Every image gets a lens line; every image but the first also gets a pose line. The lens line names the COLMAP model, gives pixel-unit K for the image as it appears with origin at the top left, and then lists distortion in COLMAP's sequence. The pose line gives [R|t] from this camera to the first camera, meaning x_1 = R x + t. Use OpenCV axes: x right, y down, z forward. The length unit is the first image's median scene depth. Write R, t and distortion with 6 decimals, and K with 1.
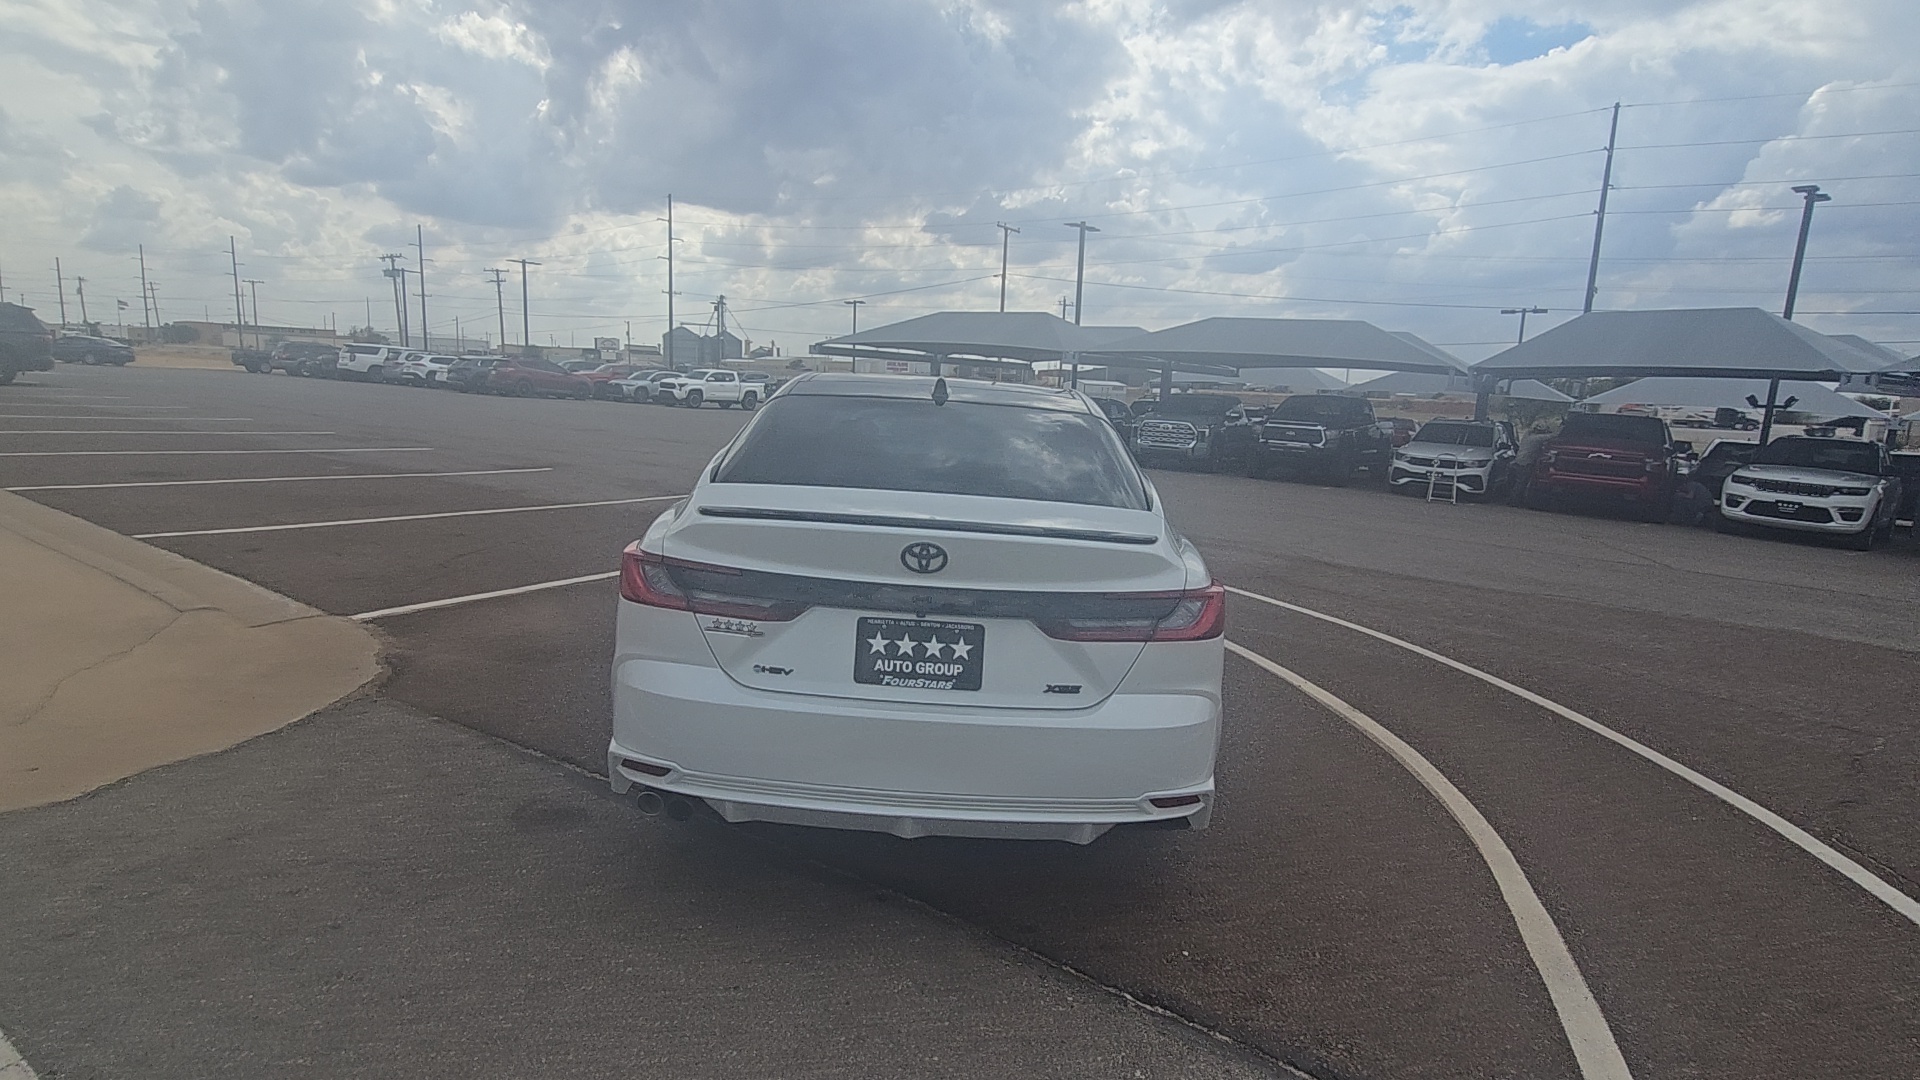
lens RADIAL K [[965.7, 0, 951.7], [0, 965.7, 550.8], [0, 0, 1]] dist [0.000289, -0.000058]
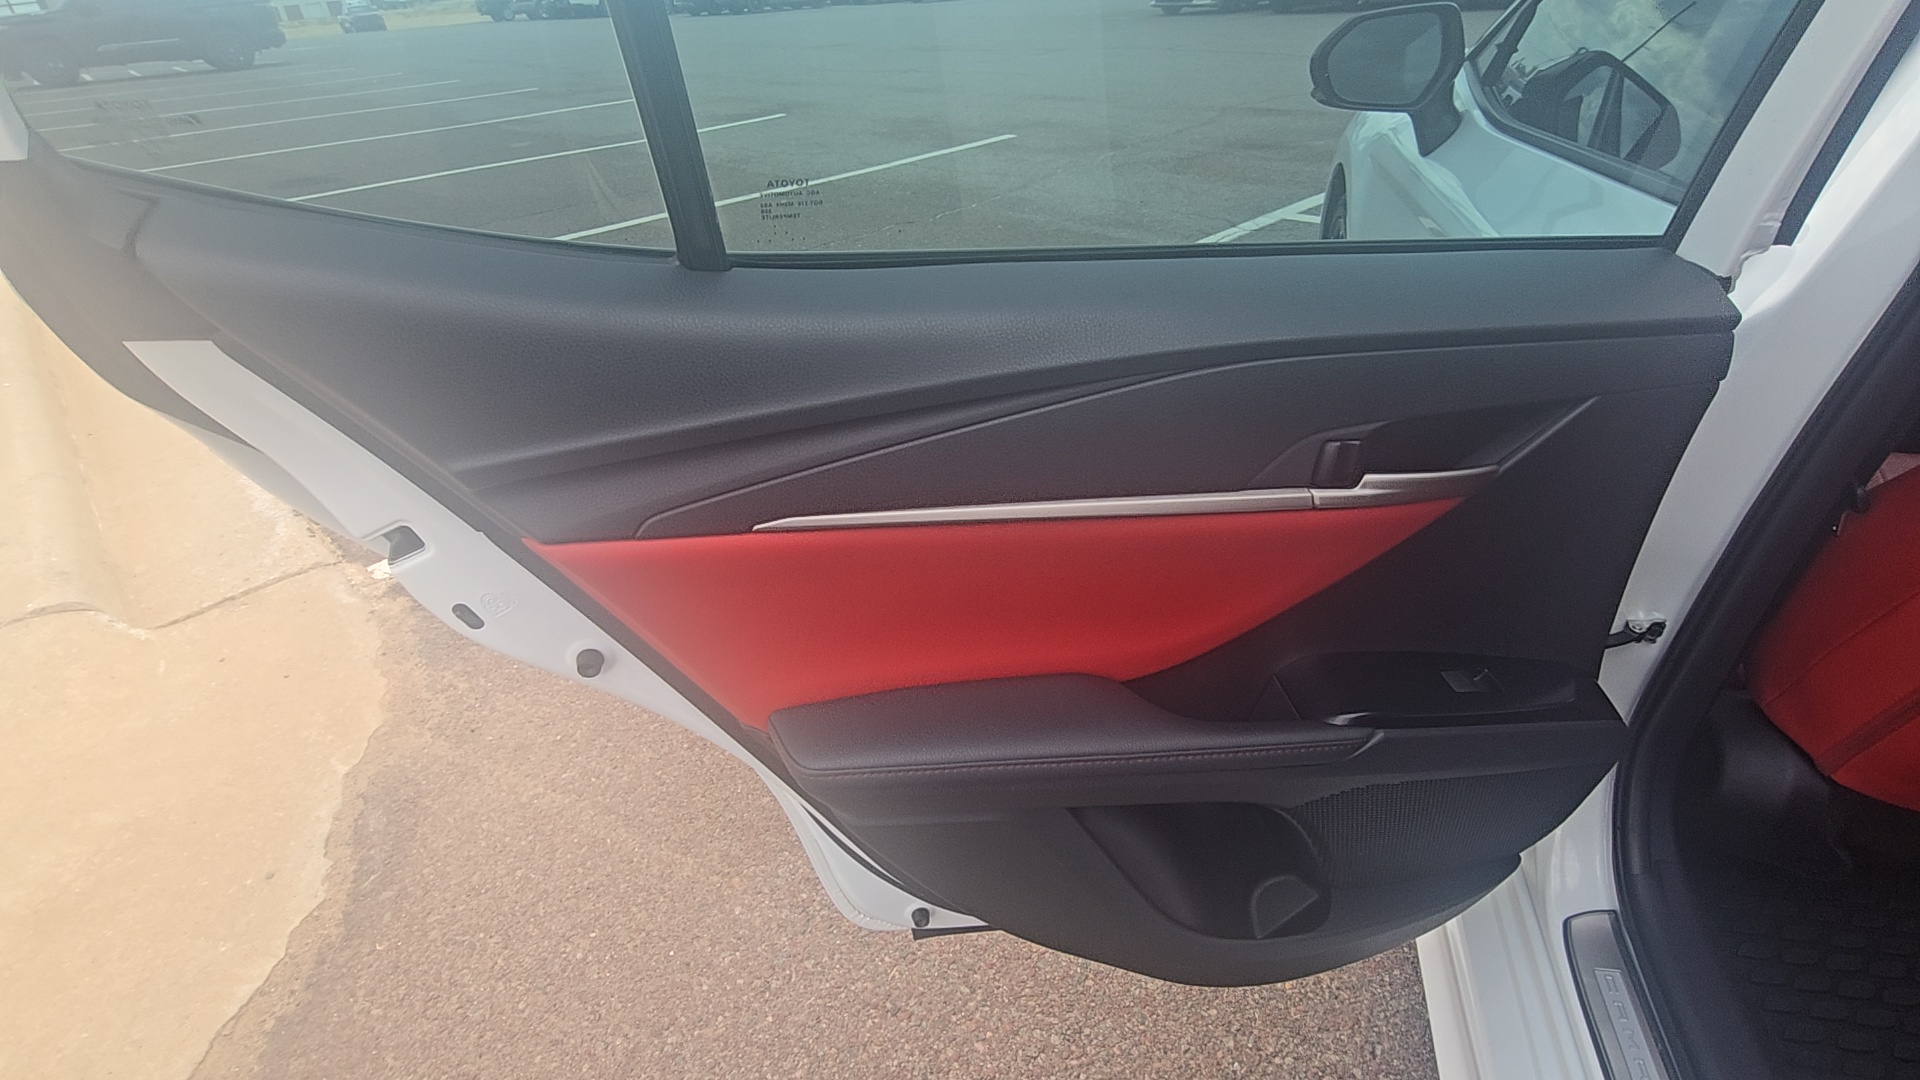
lens RADIAL K [[965.7, 0, 946.8], [0, 965.7, 554.7], [0, 0, 1]] dist [0.000289, -0.000058]
pose [[0.960276, 0.023703, -0.278044, -0.518349], [0.082982, 0.927057, 0.365622, -0.182615], [0.266429, -0.374170, 0.888264, 1.471843]]
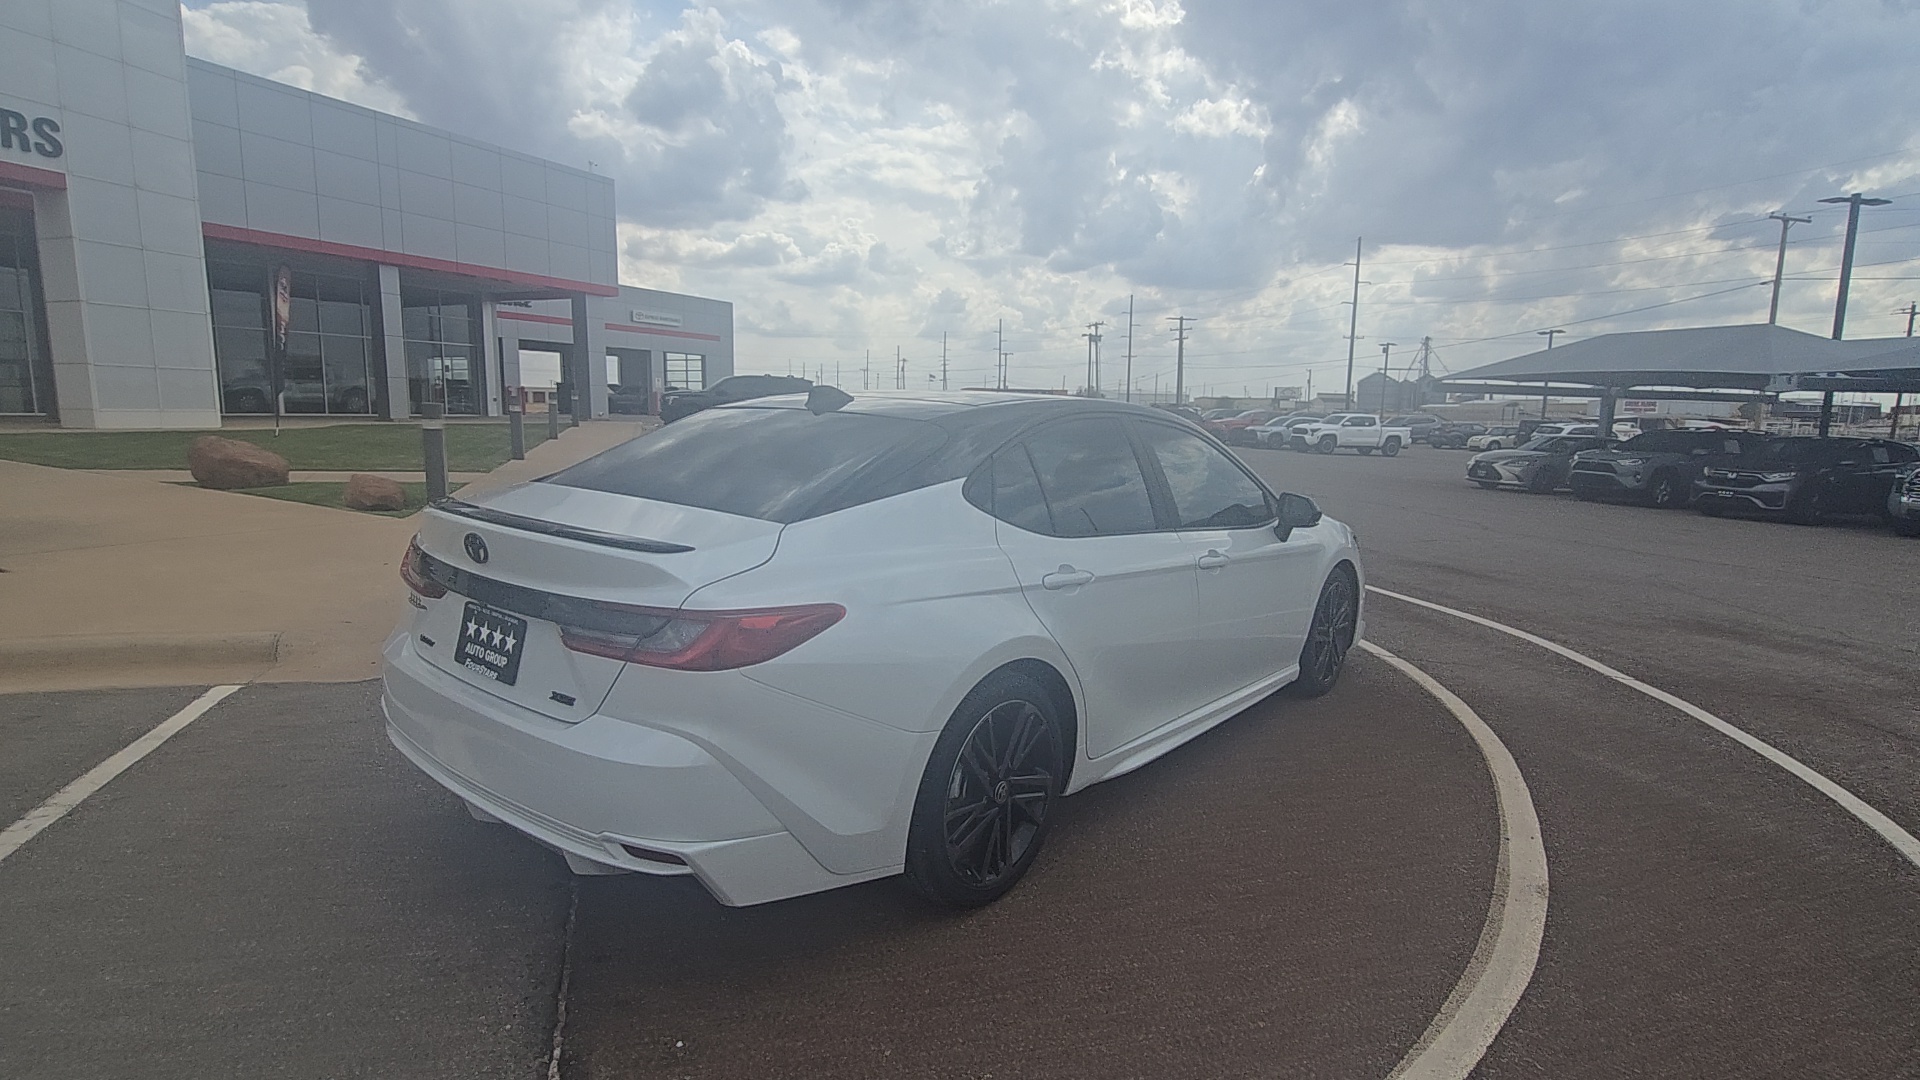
lens RADIAL K [[965.7, 0, 948.6], [0, 965.7, 546.2], [0, 0, 1]] dist [0.000289, -0.000058]
pose [[0.774048, 0.061206, -0.630161, 0.964929], [-0.095345, 0.995234, -0.020452, -0.020435], [0.625906, 0.075914, 0.776195, 0.483446]]
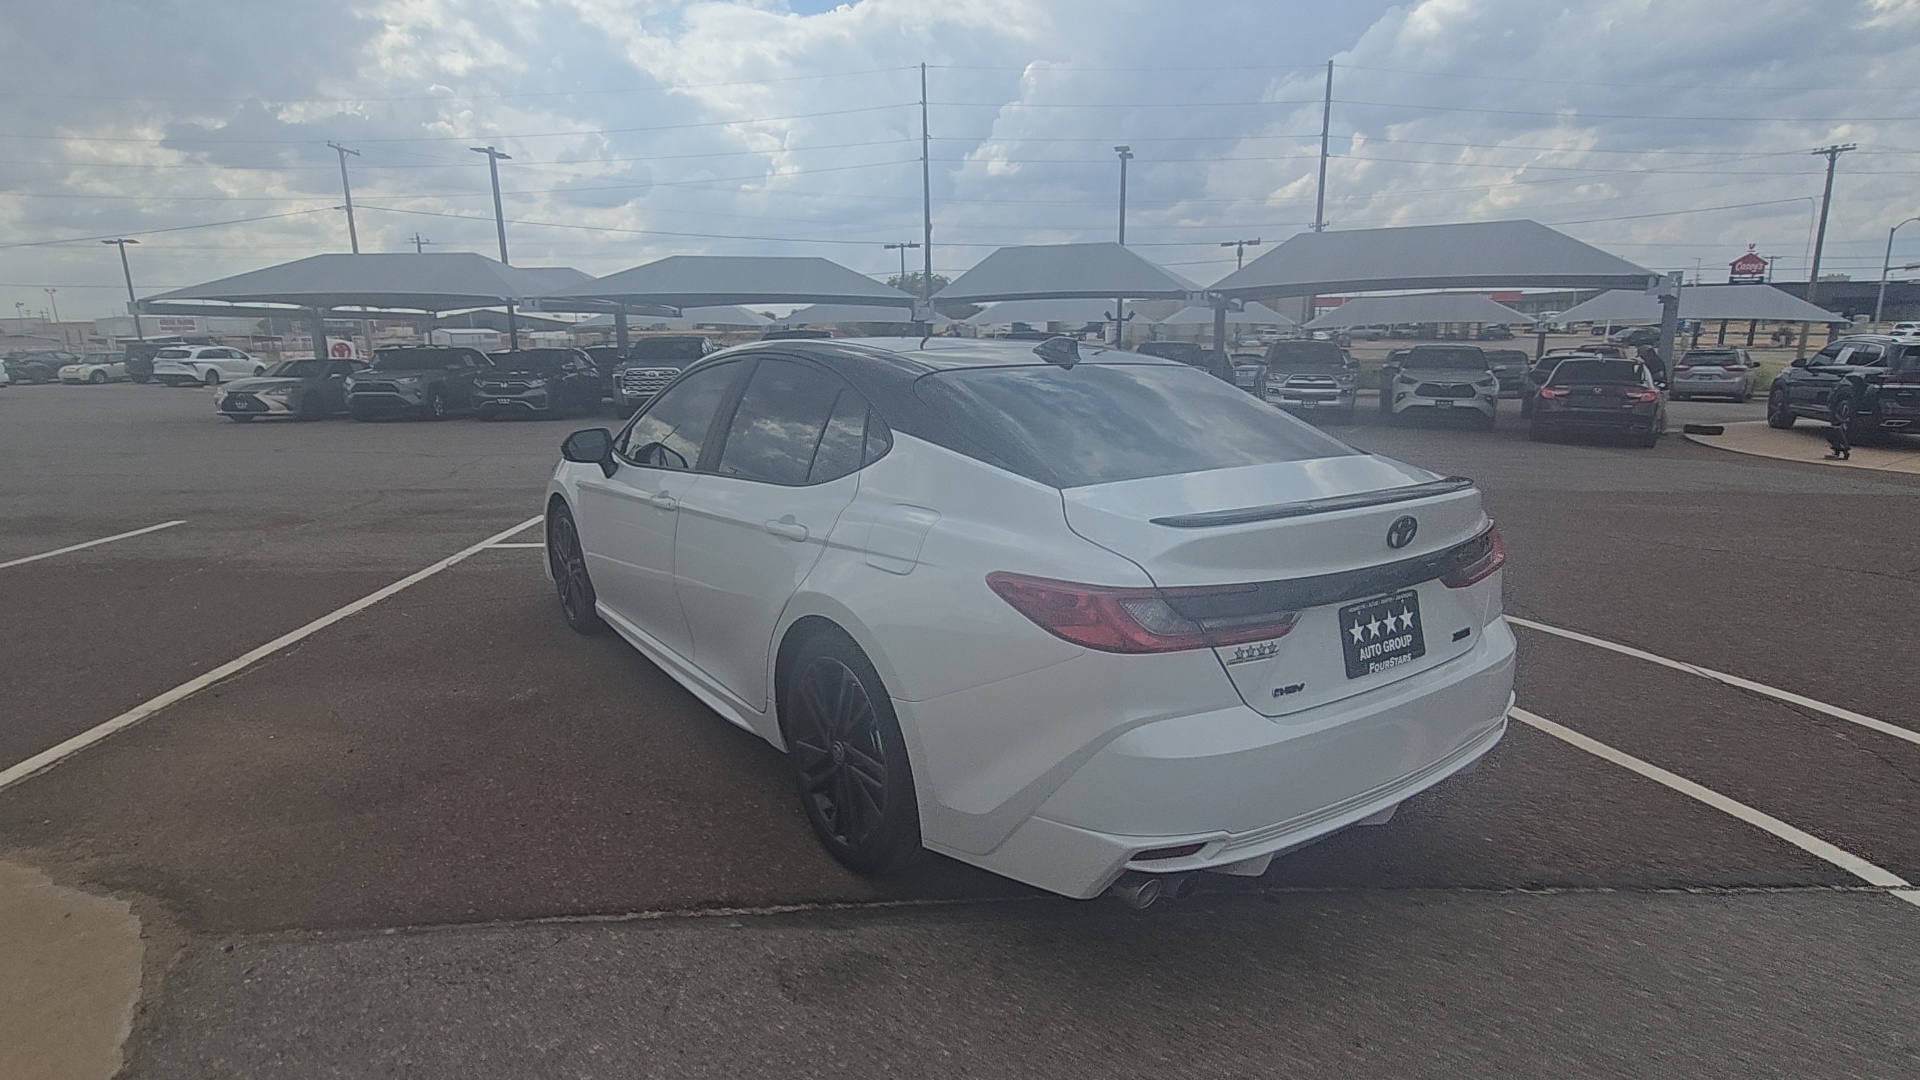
lens RADIAL K [[965.7, 0, 954.0], [0, 965.7, 551.0], [0, 0, 1]] dist [0.000289, -0.000058]
pose [[0.812864, -0.183673, 0.552735, -0.866825], [0.149319, 0.982977, 0.107050, -0.134891], [-0.562988, -0.004483, 0.826453, 0.437177]]
